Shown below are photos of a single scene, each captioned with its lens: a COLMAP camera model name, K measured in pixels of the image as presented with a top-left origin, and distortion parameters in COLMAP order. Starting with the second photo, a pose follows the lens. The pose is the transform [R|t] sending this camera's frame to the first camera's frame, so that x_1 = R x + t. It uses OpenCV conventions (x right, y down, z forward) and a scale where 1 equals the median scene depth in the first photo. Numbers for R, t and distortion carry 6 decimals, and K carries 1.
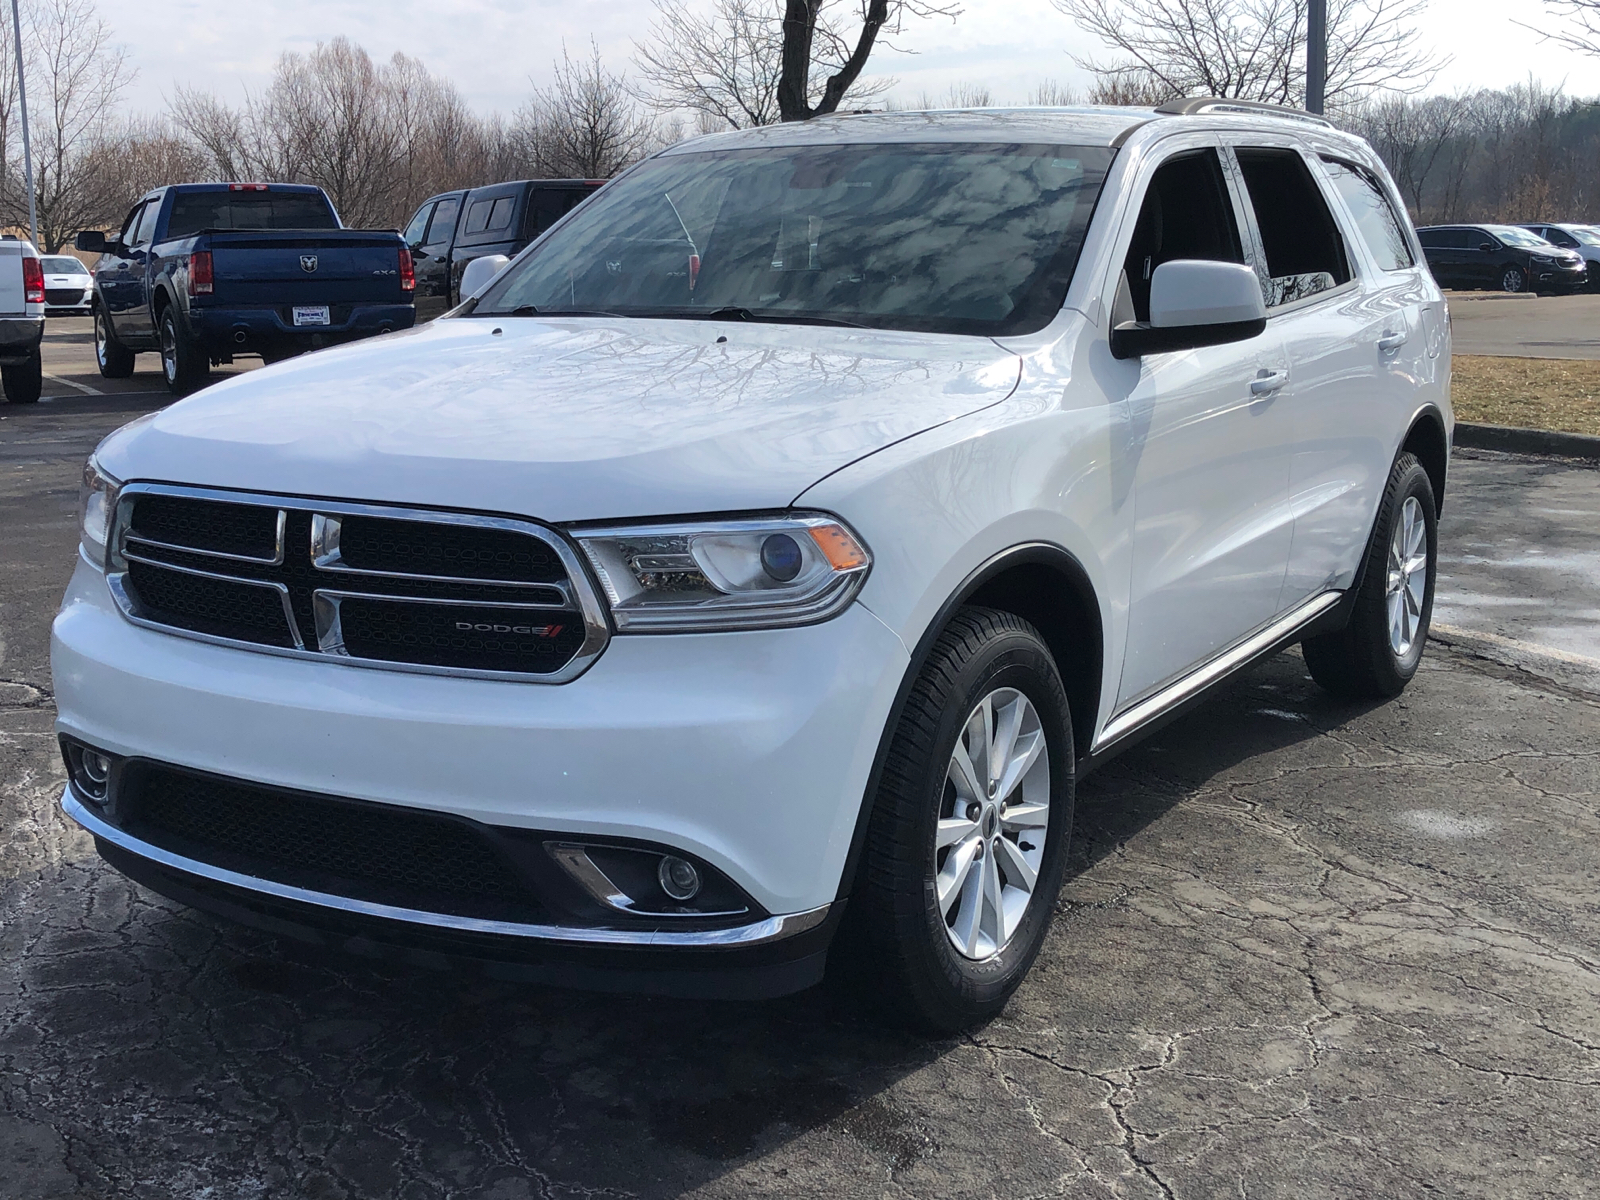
lens RADIAL K [[1974.5, 0, 797.3], [0, 1974.5, 546.7], [0, 0, 1]] dist [0.164496, -0.548435]
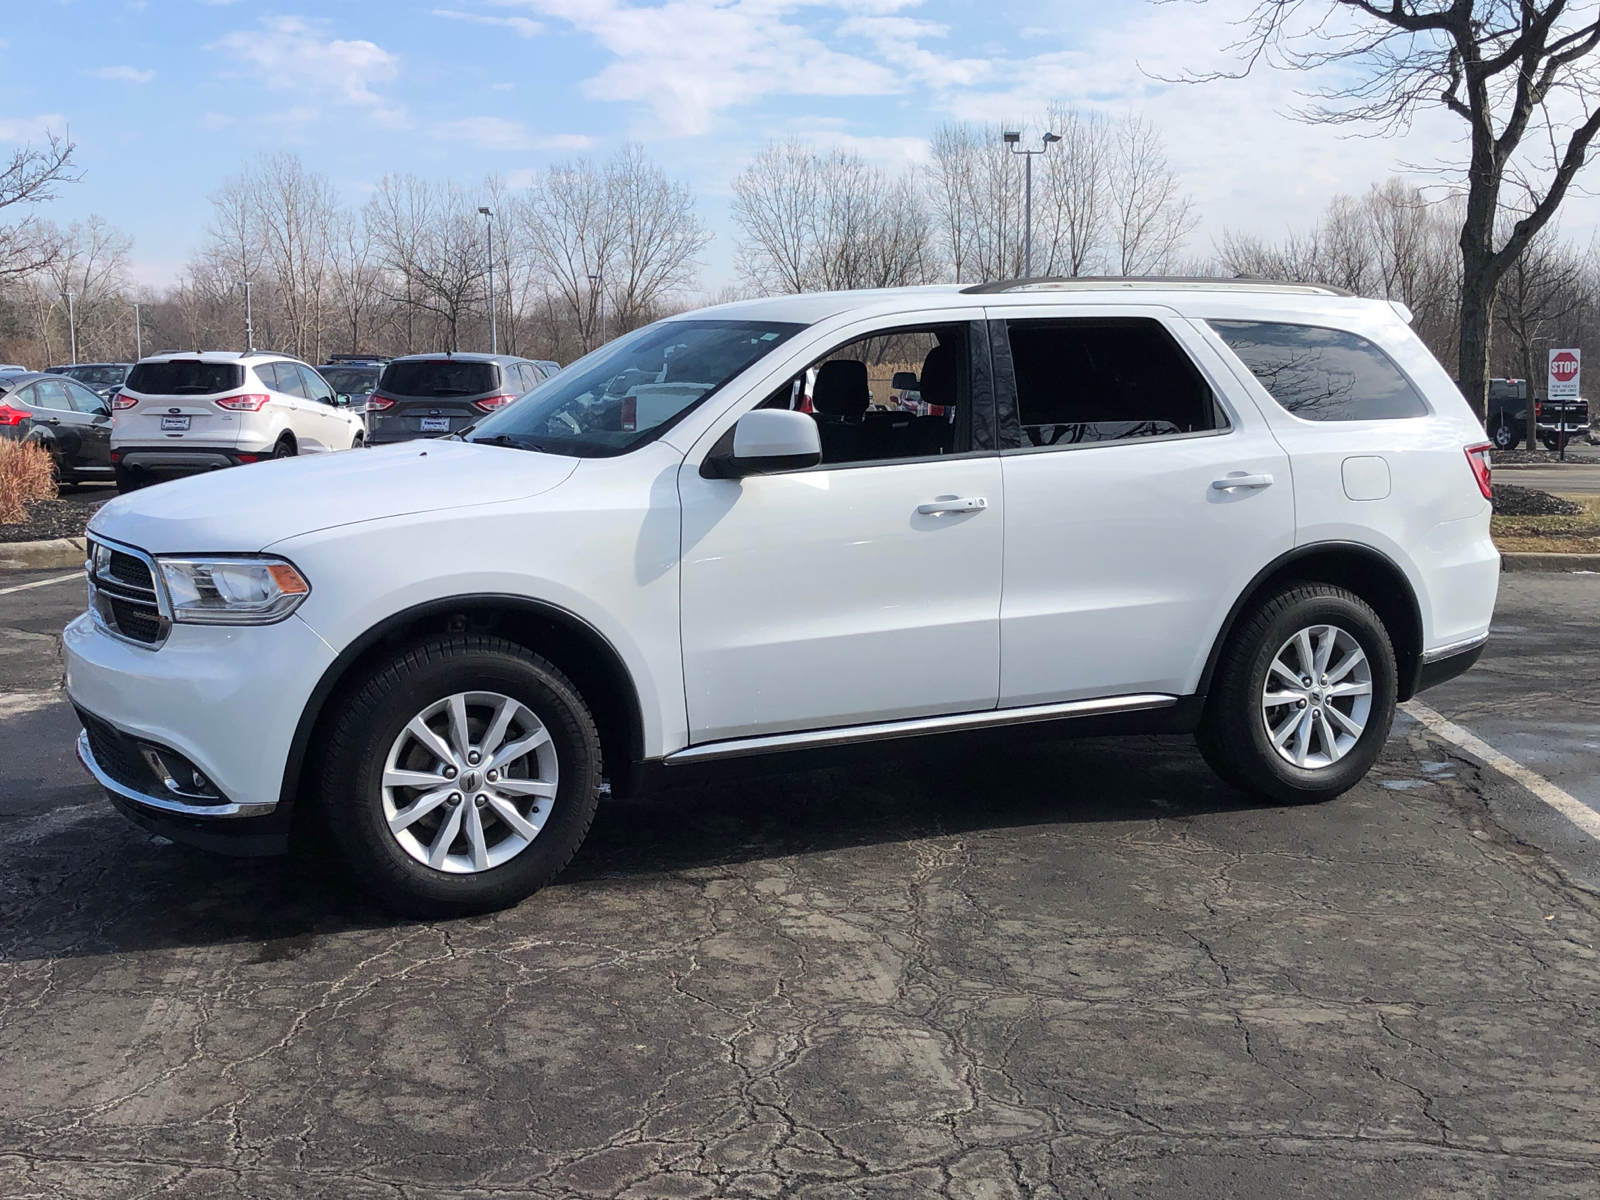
lens RADIAL K [[1974.5, 0, 797.3], [0, 1974.5, 546.7], [0, 0, 1]] dist [0.164496, -0.548435]
pose [[0.858794, 0.051522, -0.509724, 1.021117], [-0.085494, 0.995392, -0.043429, 0.007400], [0.505137, 0.080875, 0.859241, -0.159553]]
